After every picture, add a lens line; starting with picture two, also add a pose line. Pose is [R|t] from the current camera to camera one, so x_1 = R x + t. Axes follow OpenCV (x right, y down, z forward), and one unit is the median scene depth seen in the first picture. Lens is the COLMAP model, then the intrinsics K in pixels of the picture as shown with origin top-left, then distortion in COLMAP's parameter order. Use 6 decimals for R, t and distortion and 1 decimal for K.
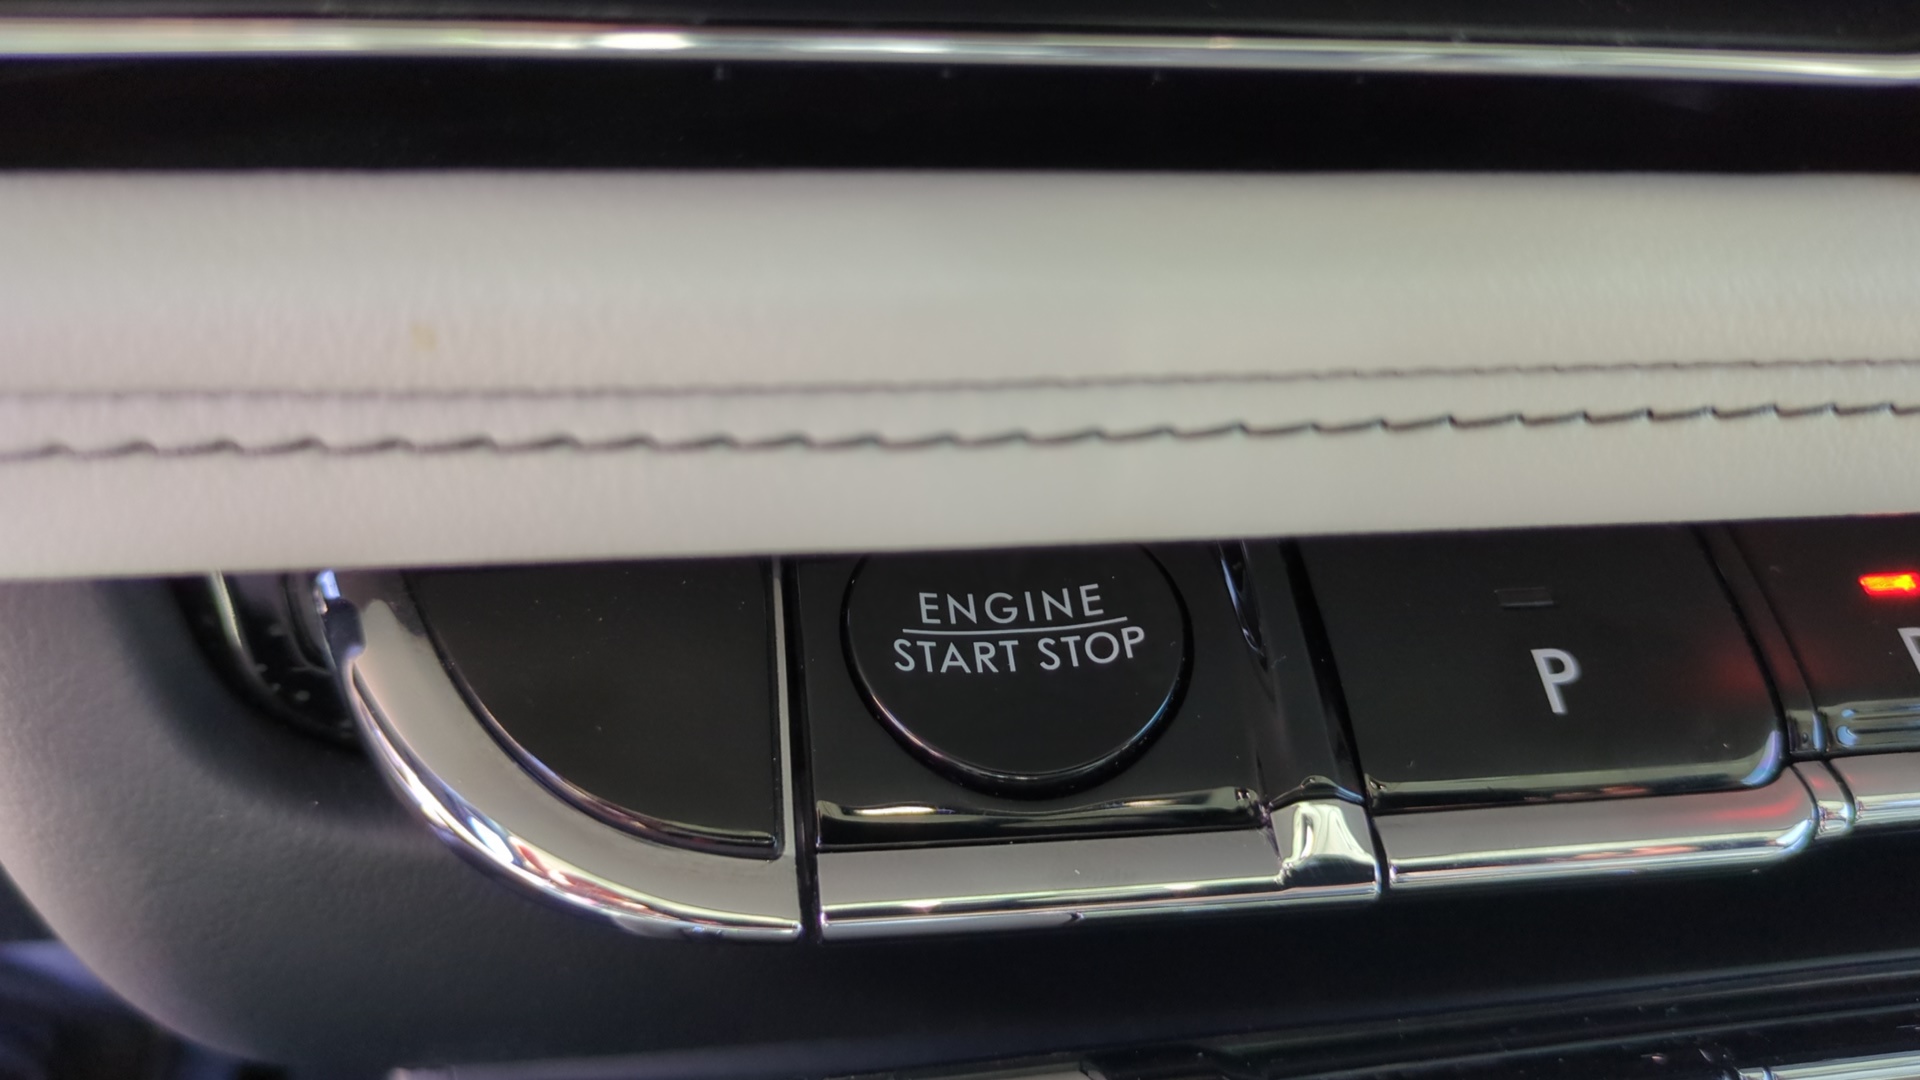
lens RADIAL K [[1661.2, 0, 963.4], [0, 1661.2, 535.0], [0, 0, 1]] dist [0.060212, -0.072497]
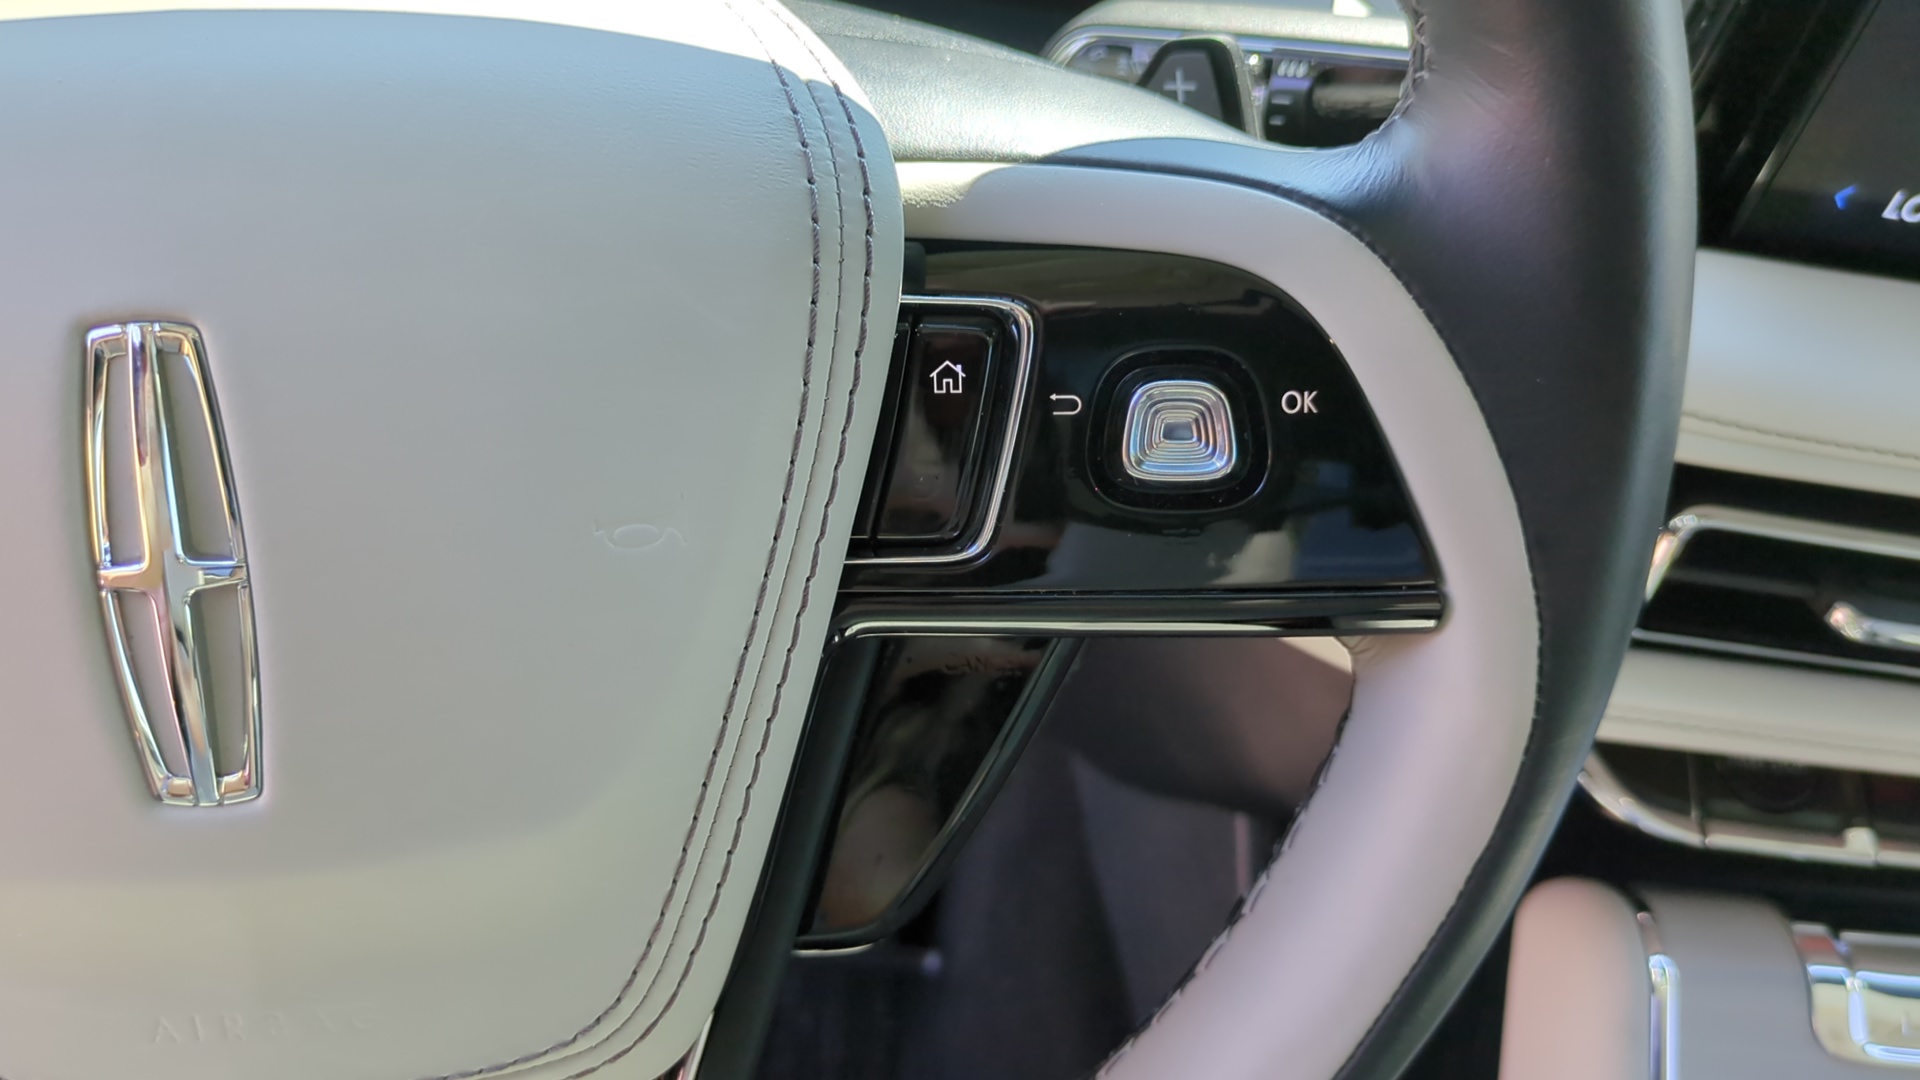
lens RADIAL K [[1661.2, 0, 972.9], [0, 1661.2, 530.0], [0, 0, 1]] dist [0.060212, -0.072497]
pose [[0.982172, 0.185204, -0.032200, -1.324989], [-0.177847, 0.970967, 0.159980, -0.552655], [0.060894, -0.151401, 0.986595, -1.964153]]
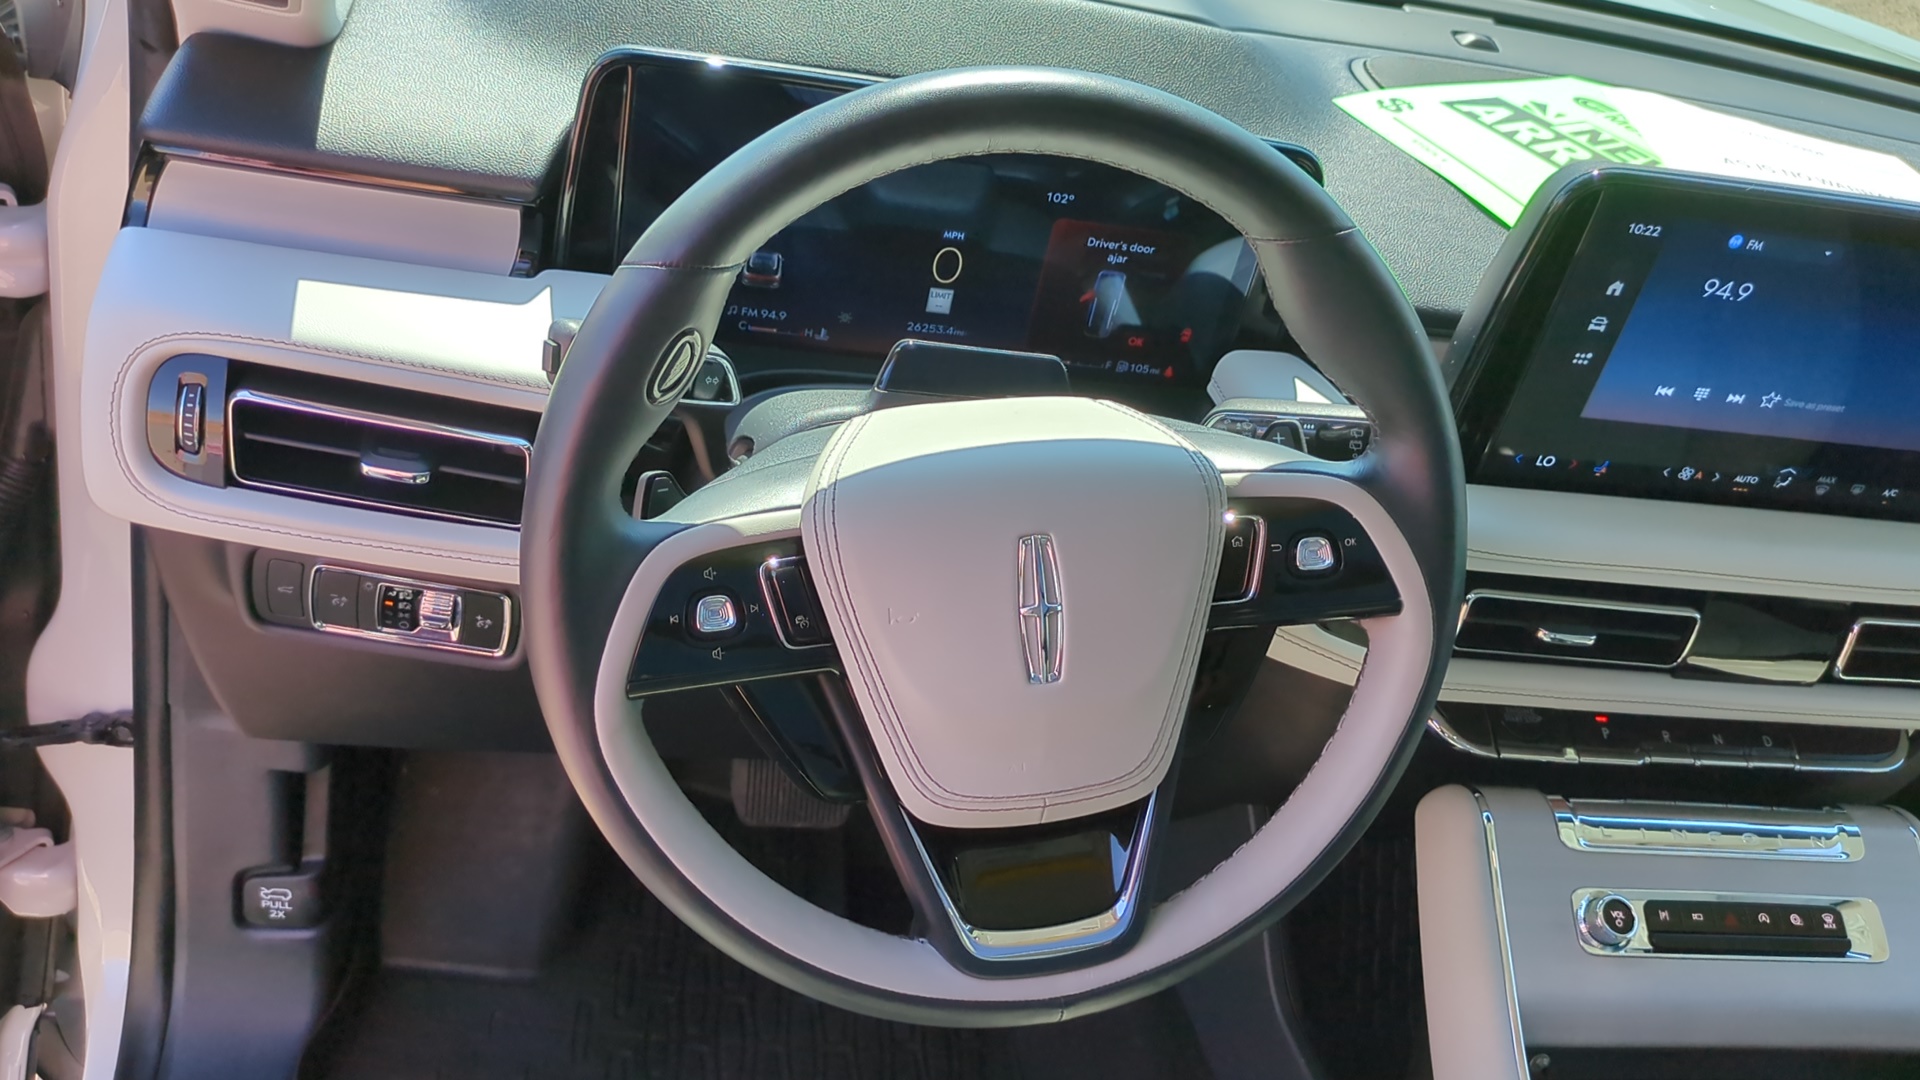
lens RADIAL K [[1661.2, 0, 971.8], [0, 1661.2, 542.4], [0, 0, 1]] dist [0.060212, -0.072497]
pose [[0.991435, 0.115666, 0.060651, -2.447368], [-0.116049, 0.993239, 0.002821, -0.363622], [-0.059915, -0.009836, 0.998155, -5.064726]]
